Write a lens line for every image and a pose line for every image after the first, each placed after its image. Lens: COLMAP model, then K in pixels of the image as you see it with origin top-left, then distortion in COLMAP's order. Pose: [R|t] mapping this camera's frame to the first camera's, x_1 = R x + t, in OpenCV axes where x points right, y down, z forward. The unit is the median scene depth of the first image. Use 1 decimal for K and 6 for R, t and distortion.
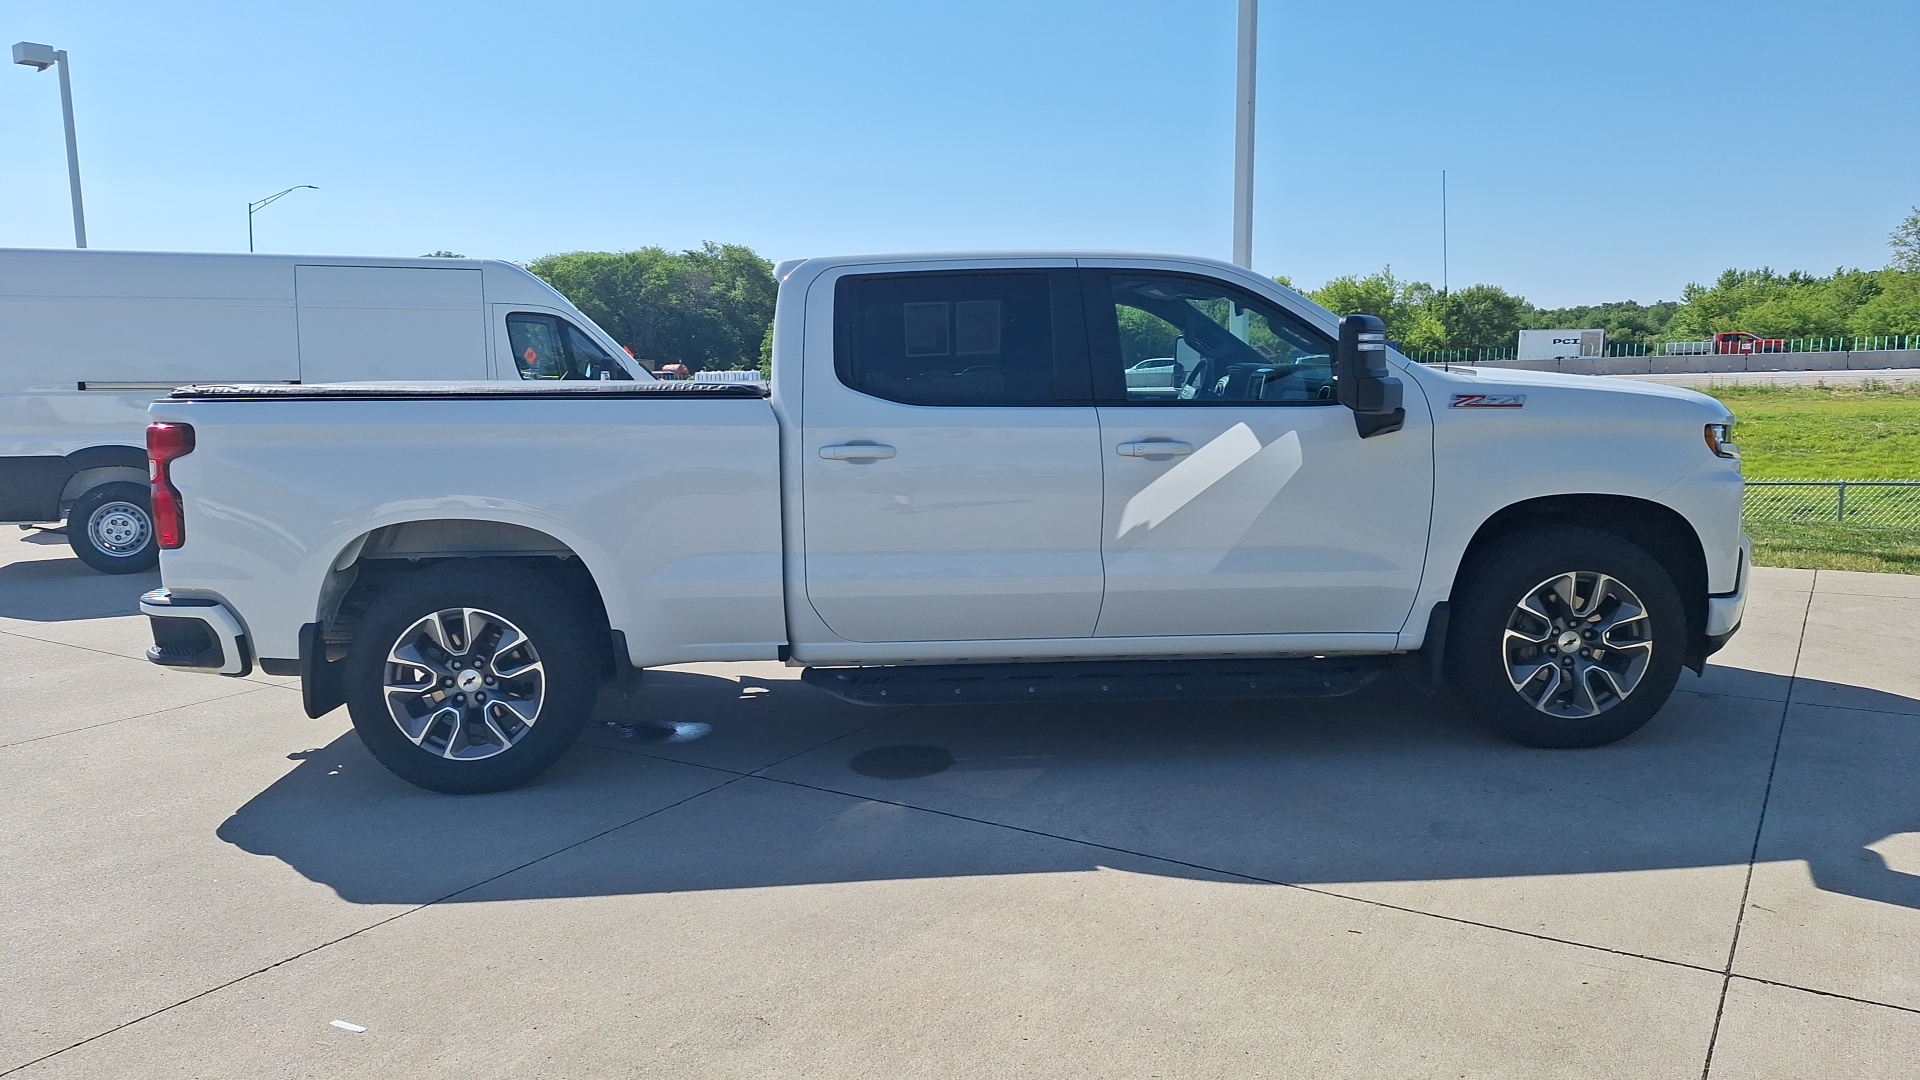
lens RADIAL K [[1344.5, 0, 969.6], [0, 1344.5, 529.8], [0, 0, 1]] dist [0.081795, -0.093983]
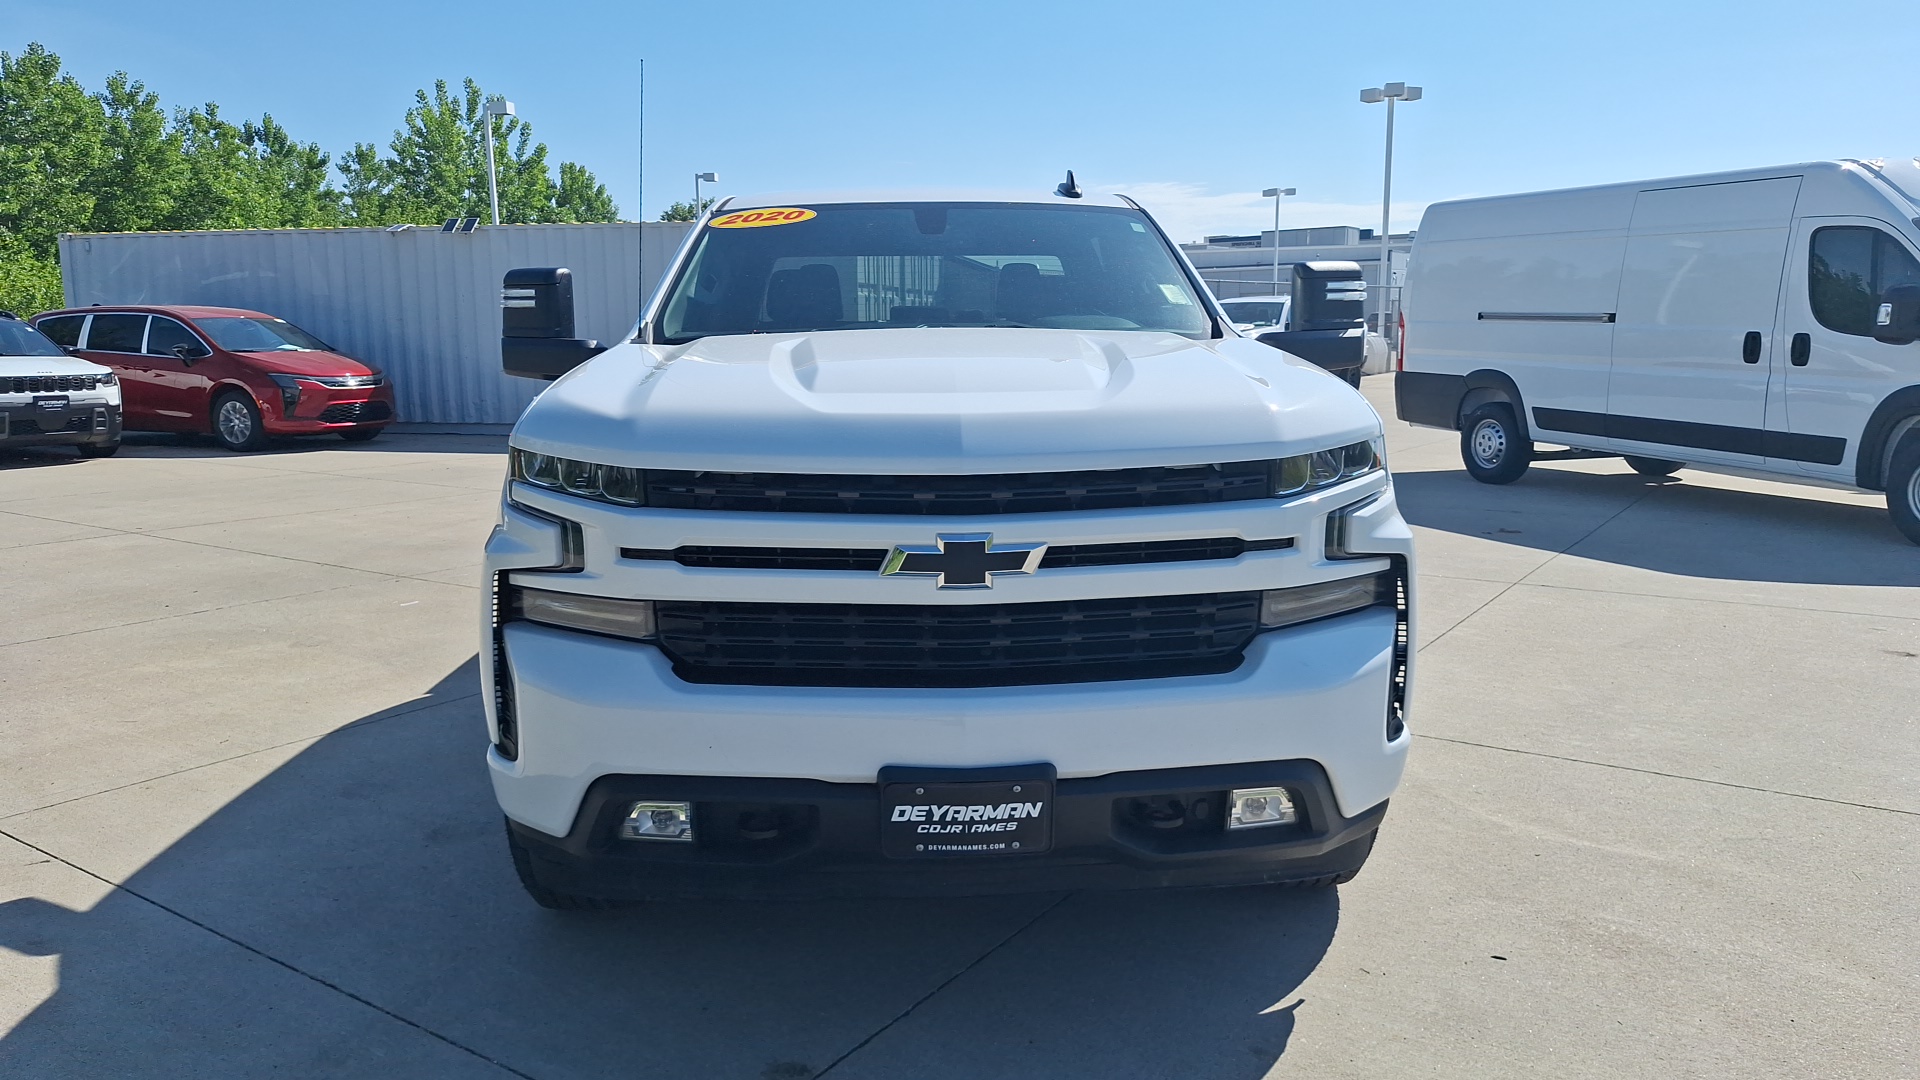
lens RADIAL K [[1344.5, 0, 964.3], [0, 1344.5, 552.7], [0, 0, 1]] dist [0.081795, -0.093983]
pose [[-0.024700, 0.186957, -0.982058, 1.108953], [-0.110370, 0.975842, 0.188550, -0.162137], [0.993584, 0.113047, -0.003469, 1.209221]]
